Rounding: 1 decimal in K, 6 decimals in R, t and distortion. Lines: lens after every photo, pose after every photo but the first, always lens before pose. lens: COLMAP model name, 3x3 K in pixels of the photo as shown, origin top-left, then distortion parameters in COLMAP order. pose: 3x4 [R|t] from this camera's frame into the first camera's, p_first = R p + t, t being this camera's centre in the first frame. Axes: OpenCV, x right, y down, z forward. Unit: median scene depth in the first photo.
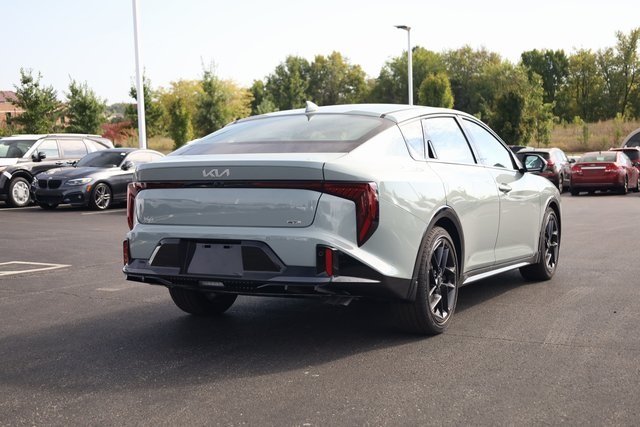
lens RADIAL K [[921.4, 0, 319.4], [0, 921.4, 212.3], [0, 0, 1]] dist [0.143823, 0.000000]
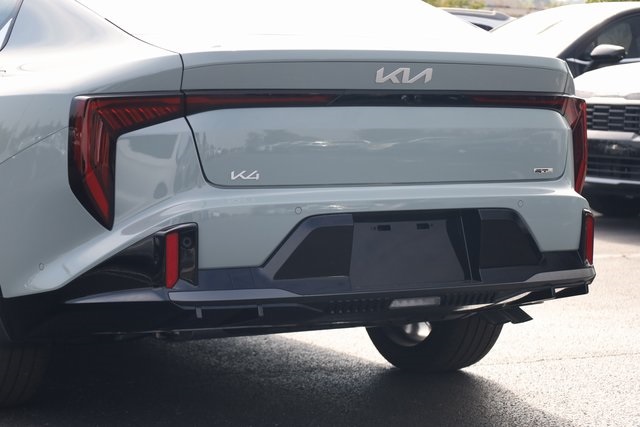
lens RADIAL K [[1833.0, 0, 318.9], [0, 1833.0, 212.8], [0, 0, 1]] dist [0.075777, 0.000000]
pose [[0.448571, -0.039601, 0.892869, -0.996181], [0.026814, 0.999164, 0.030844, -0.001309], [-0.893345, 0.010105, 0.449258, 0.606620]]
